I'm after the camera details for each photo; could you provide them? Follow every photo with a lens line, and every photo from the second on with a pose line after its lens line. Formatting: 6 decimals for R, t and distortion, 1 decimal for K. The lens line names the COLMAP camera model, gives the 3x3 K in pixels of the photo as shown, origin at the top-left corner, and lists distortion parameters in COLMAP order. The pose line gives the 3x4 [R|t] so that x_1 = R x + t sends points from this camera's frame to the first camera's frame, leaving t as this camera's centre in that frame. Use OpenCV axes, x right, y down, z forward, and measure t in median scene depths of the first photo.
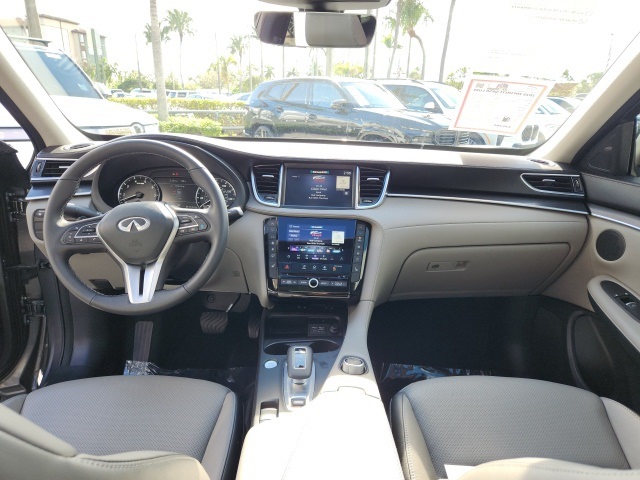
lens RADIAL K [[425.9, 0, 324.9], [0, 425.9, 248.2], [0, 0, 1]] dist [0.072507, -0.062063]
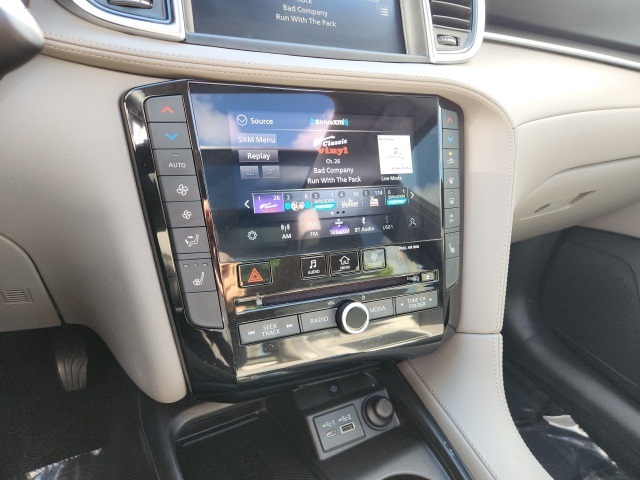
lens RADIAL K [[425.9, 0, 308.6], [0, 425.9, 243.5], [0, 0, 1]] dist [0.072507, -0.062063]
pose [[0.897974, -0.133262, 0.419386, -0.161834], [0.047873, 0.976971, 0.207934, -0.029350], [-0.437437, -0.166642, 0.883674, 0.719705]]
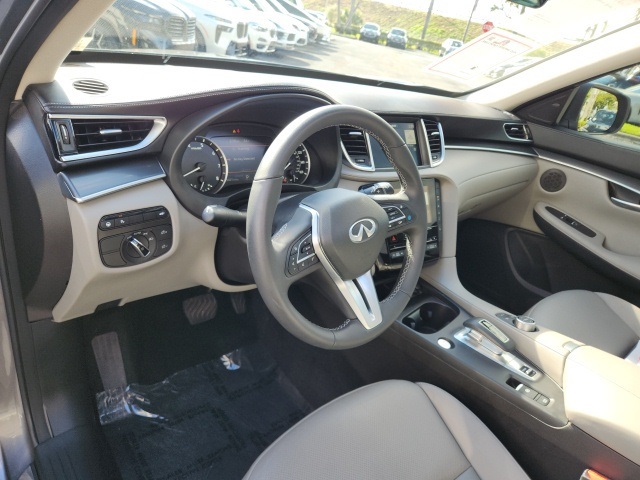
lens RADIAL K [[425.9, 0, 326.5], [0, 425.9, 247.8], [0, 0, 1]] dist [0.072507, -0.062063]
pose [[0.771604, -0.189160, 0.607326, -0.734458], [0.044094, 0.968370, 0.245591, -0.162387], [-0.634573, -0.162720, 0.755540, 0.376306]]
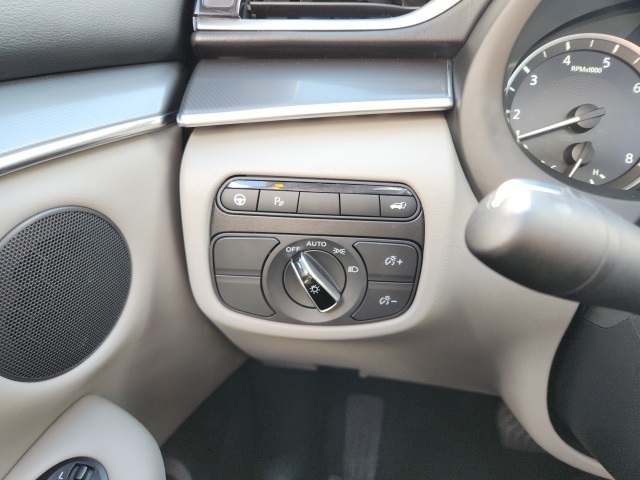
lens RADIAL K [[425.9, 0, 320.9], [0, 425.9, 237.4], [0, 0, 1]] dist [0.072507, -0.062063]
pose [[0.978493, 0.086041, -0.187480, -0.545475], [-0.061104, 0.988965, 0.134959, -0.085310], [0.197023, -0.120601, 0.972953, 0.758616]]
